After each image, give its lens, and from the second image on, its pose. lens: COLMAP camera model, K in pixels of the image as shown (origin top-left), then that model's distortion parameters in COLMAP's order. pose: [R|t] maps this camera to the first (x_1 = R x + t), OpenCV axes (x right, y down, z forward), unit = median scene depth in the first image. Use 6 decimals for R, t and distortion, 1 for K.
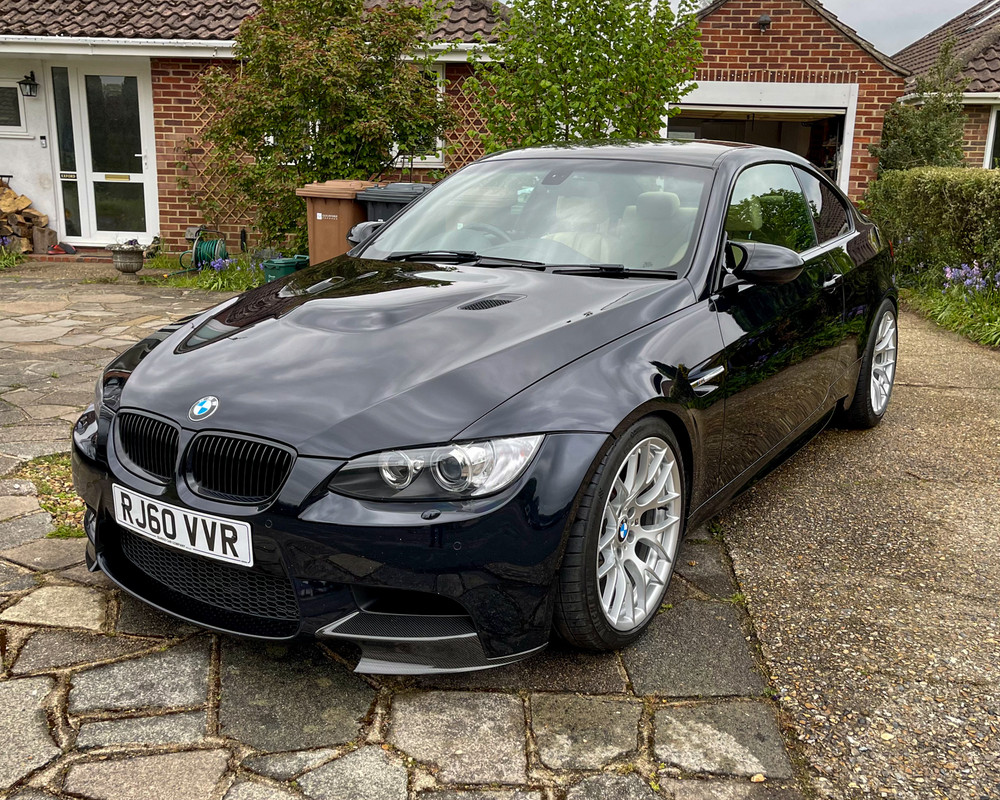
lens RADIAL K [[1031.1, 0, 505.0], [0, 1031.1, 418.2], [0, 0, 1]] dist [-0.097052, 0.358556]
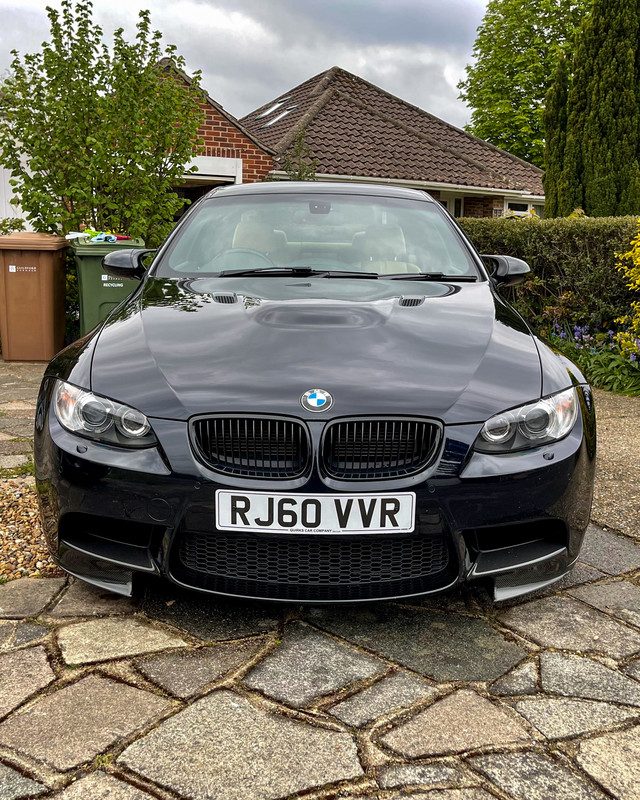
lens RADIAL K [[862.9, 0, 319.5], [0, 862.9, 421.1], [0, 0, 1]] dist [-0.123006, 0.449608]
pose [[0.824575, -0.119972, 0.552886, -0.796344], [0.134969, 0.990755, 0.013694, -0.000305], [-0.549418, 0.063330, 0.833144, 0.261064]]
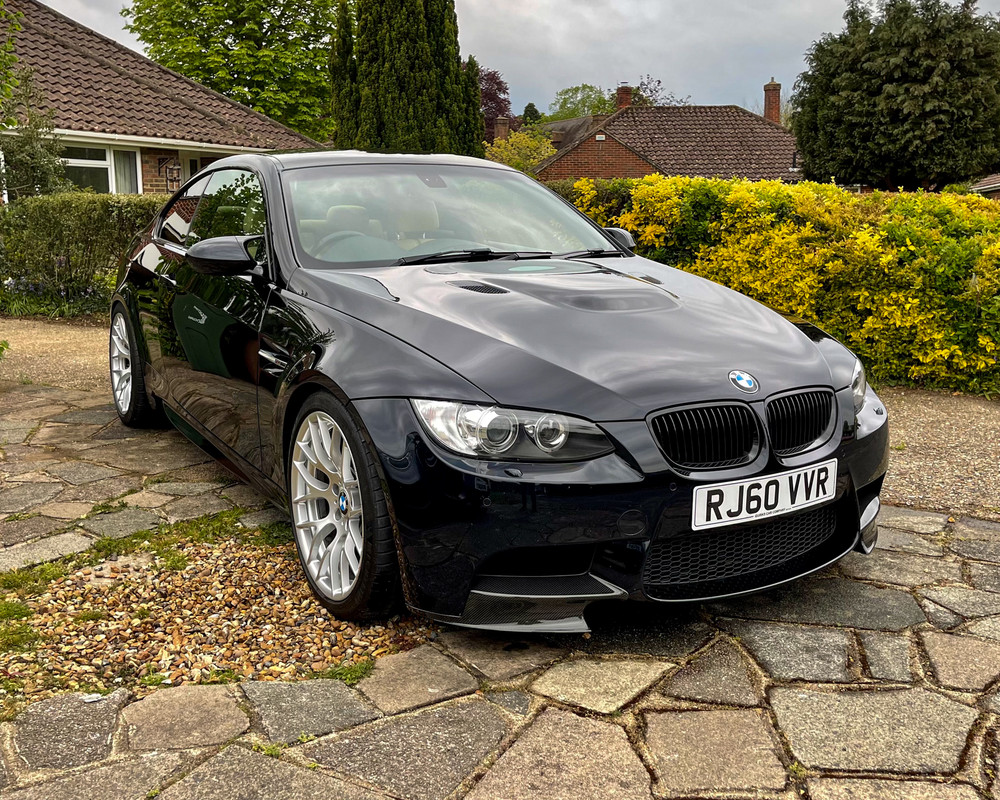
lens RADIAL K [[1078.6, 0, 500.0], [0, 1078.6, 400.0], [0, 0, 1]] dist [-0.123006, 0.449608]
pose [[0.396445, -0.184169, 0.899396, -1.384398], [0.242834, 0.965816, 0.090731, -0.151392], [-0.885361, 0.182434, 0.427615, 0.768059]]
